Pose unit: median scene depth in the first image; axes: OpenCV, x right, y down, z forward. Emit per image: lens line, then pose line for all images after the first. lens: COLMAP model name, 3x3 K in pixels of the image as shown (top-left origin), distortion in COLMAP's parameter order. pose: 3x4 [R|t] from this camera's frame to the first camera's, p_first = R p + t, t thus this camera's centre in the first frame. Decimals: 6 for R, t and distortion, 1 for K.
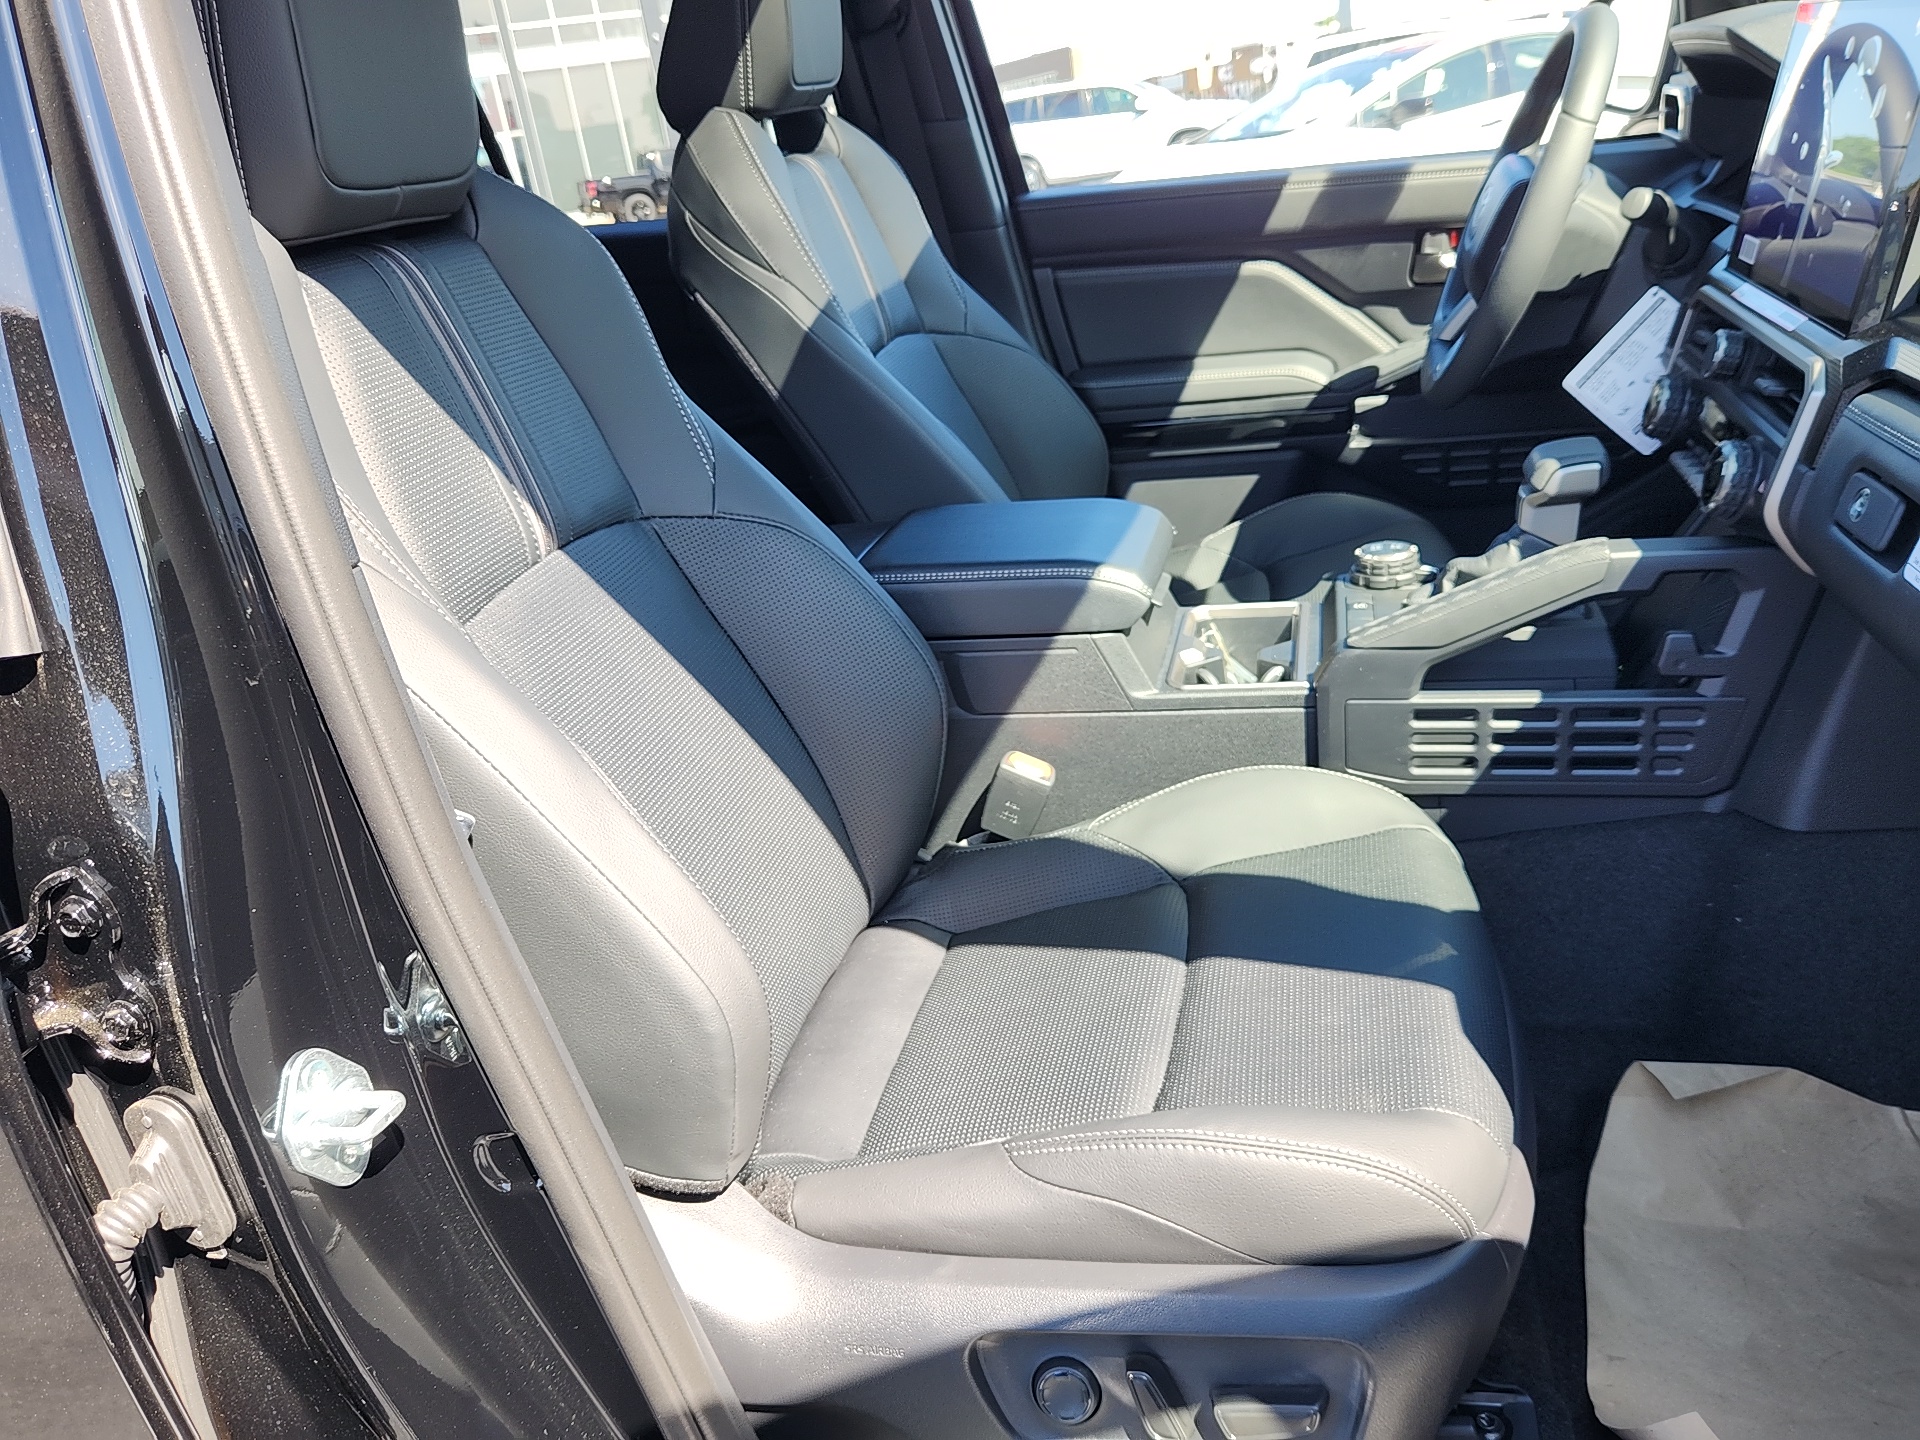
lens RADIAL K [[1653.2, 0, 971.3], [0, 1653.2, 719.5], [0, 0, 1]] dist [0.058434, -0.075371]
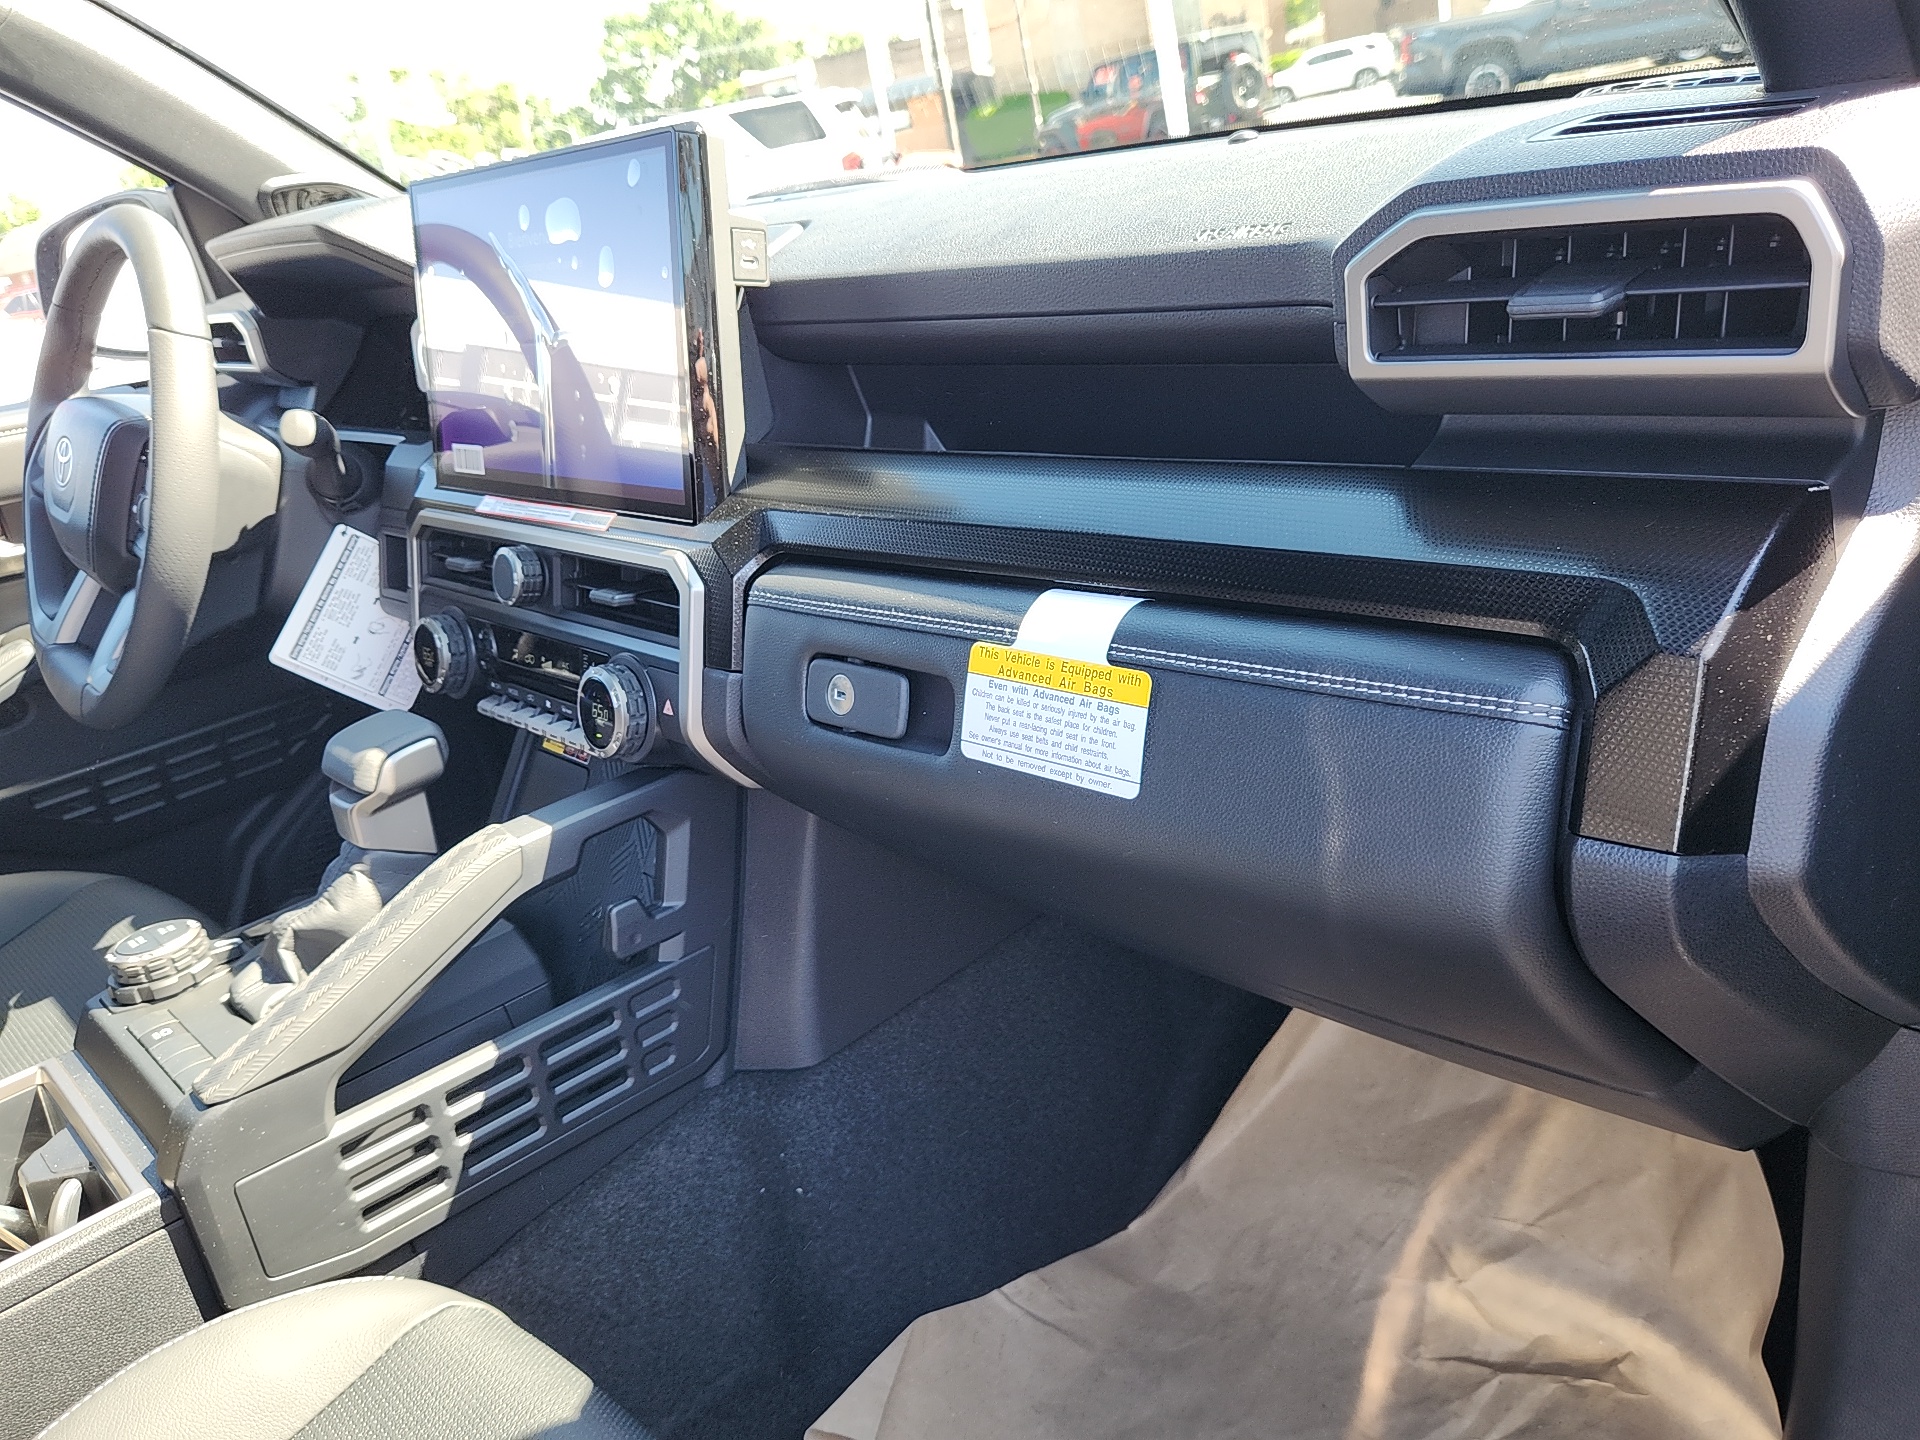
lens RADIAL K [[1457.6, 0, 957.3], [0, 1457.6, 701.1], [0, 0, 1]] dist [0.007530, -0.003574]
pose [[0.558699, -0.256086, 0.788844, -0.016481], [0.370765, 0.927923, 0.038641, -0.103849], [-0.741882, 0.270887, 0.613377, 0.394614]]
